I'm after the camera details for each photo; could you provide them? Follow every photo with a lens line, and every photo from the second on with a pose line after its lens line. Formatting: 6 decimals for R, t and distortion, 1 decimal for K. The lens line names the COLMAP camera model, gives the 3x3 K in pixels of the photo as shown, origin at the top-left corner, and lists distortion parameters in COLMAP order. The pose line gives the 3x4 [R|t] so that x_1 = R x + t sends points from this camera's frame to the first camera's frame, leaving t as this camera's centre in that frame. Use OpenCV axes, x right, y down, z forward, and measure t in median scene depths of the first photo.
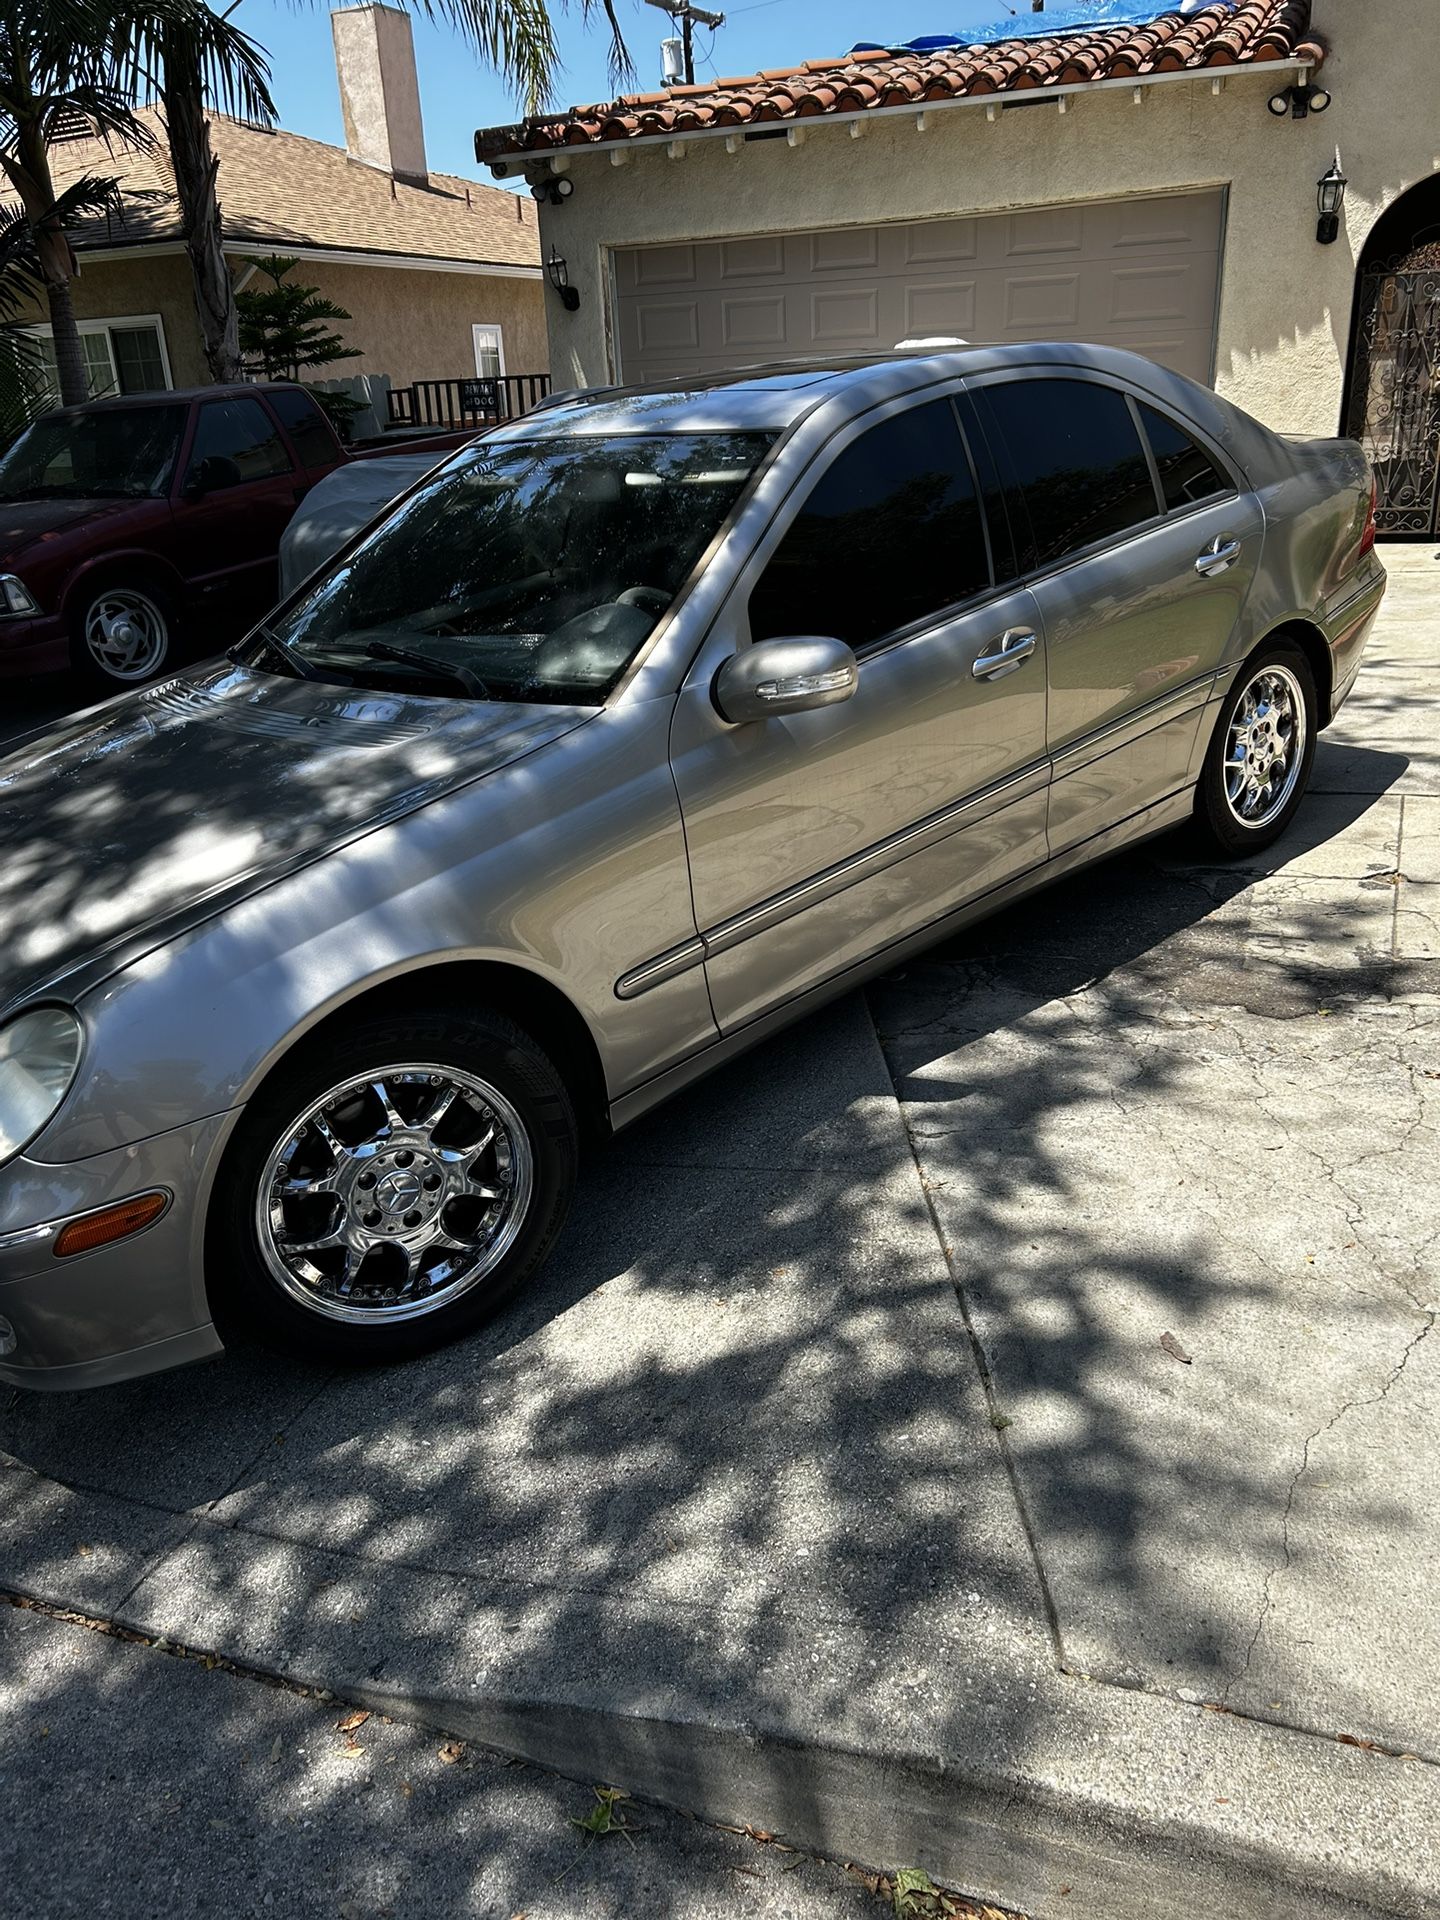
lens RADIAL K [[1395.2, 0, 720.0], [0, 1395.2, 960.0], [0, 0, 1]] dist [0.048318, -0.053743]
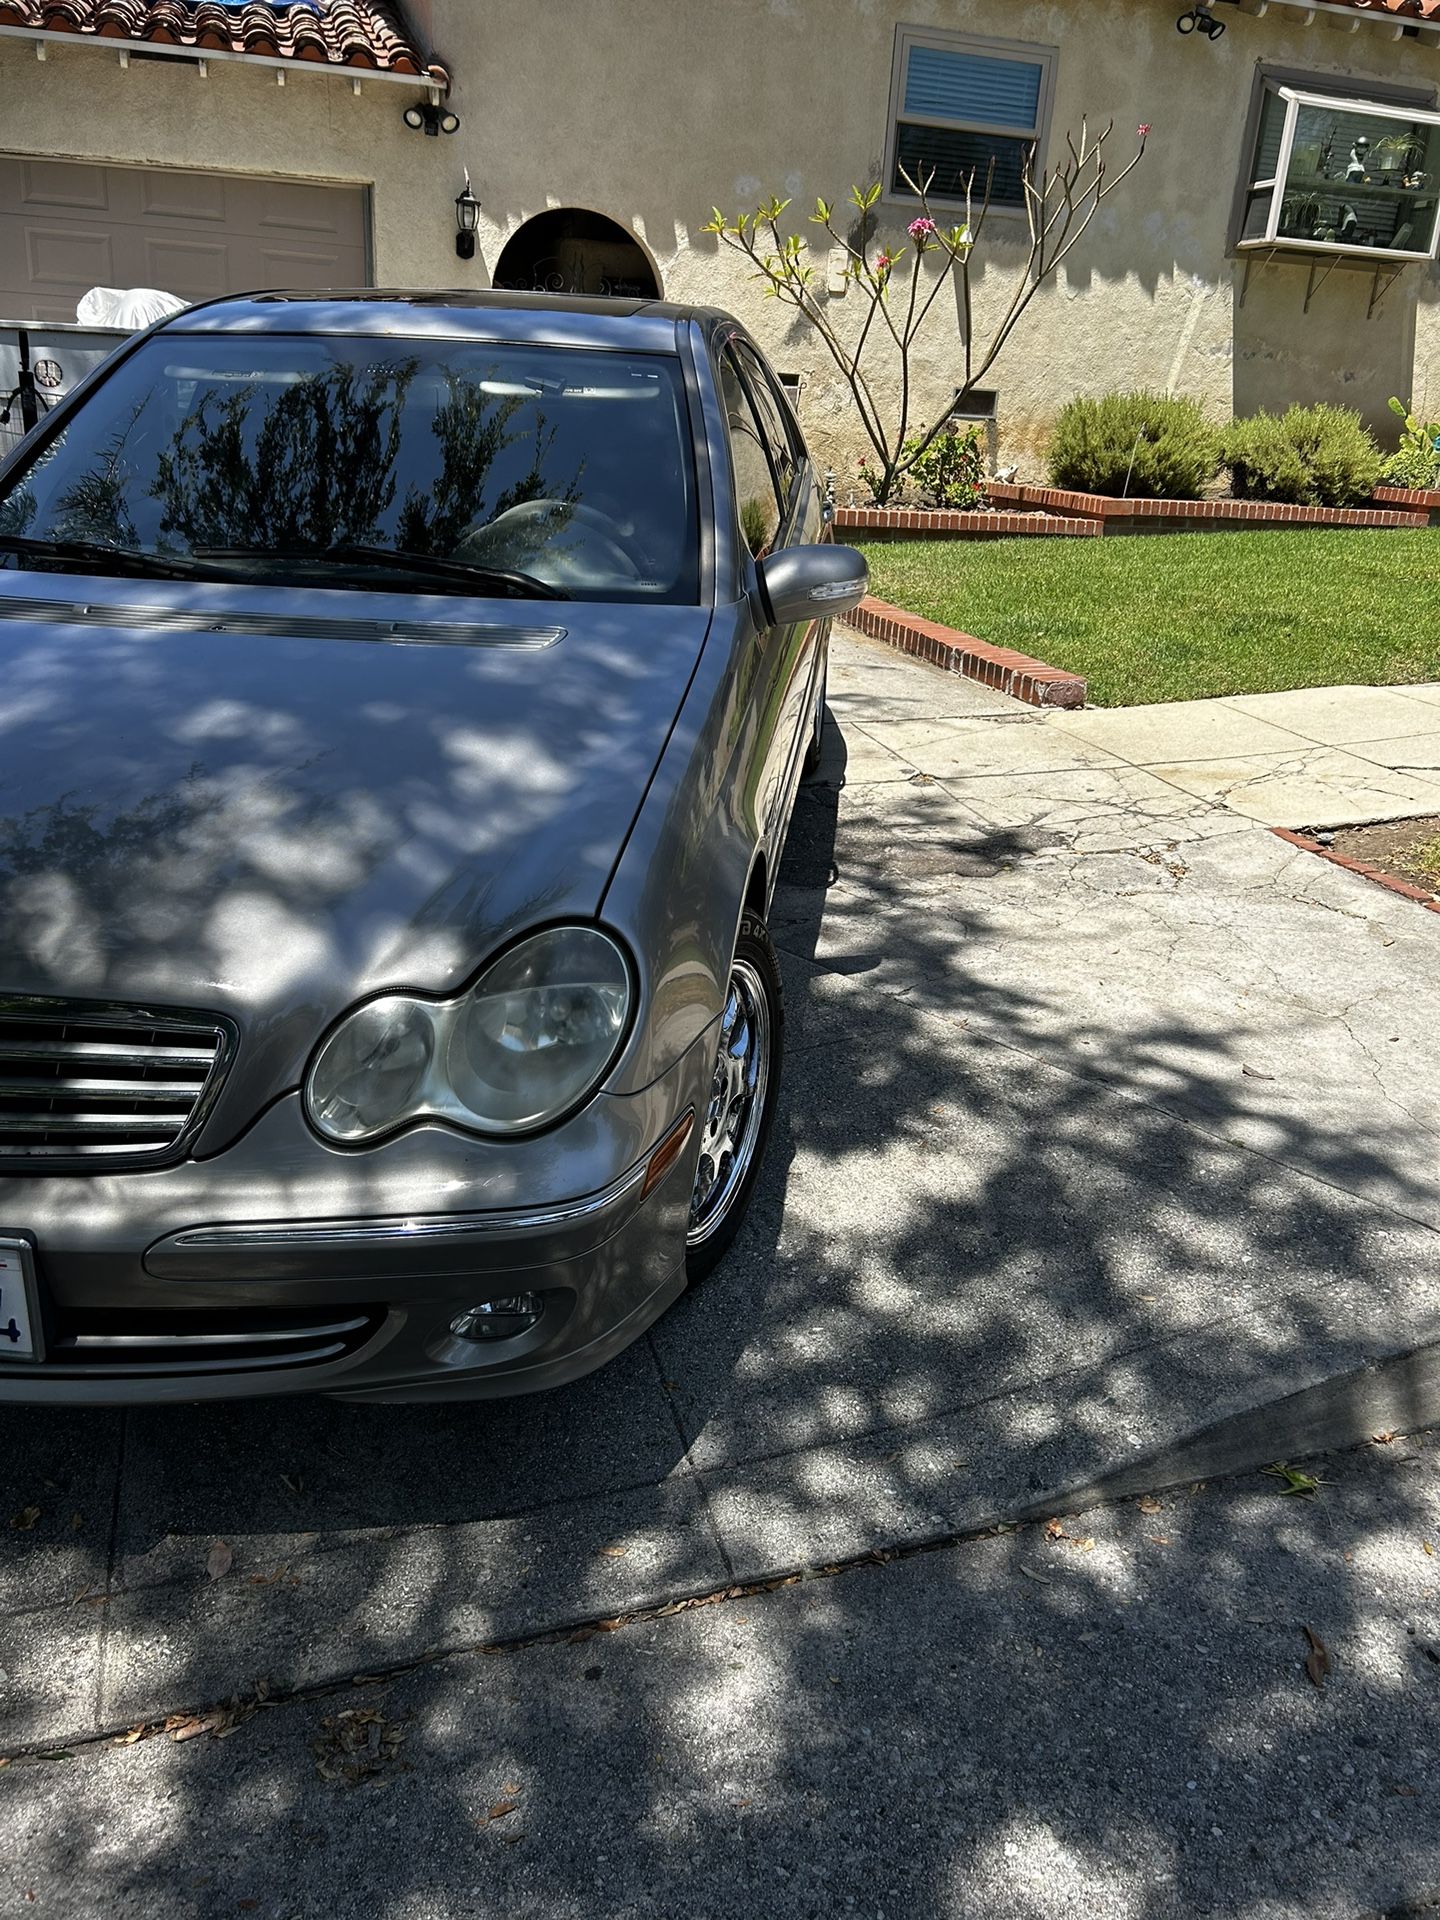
lens RADIAL K [[1413.9, 0, 721.0], [0, 1413.9, 938.3], [0, 0, 1]] dist [0.083298, -0.089673]
pose [[0.767276, -0.136994, 0.626514, -0.633786], [0.151764, 0.987956, 0.030167, 0.023248], [-0.623101, 0.071936, 0.778826, 0.178634]]
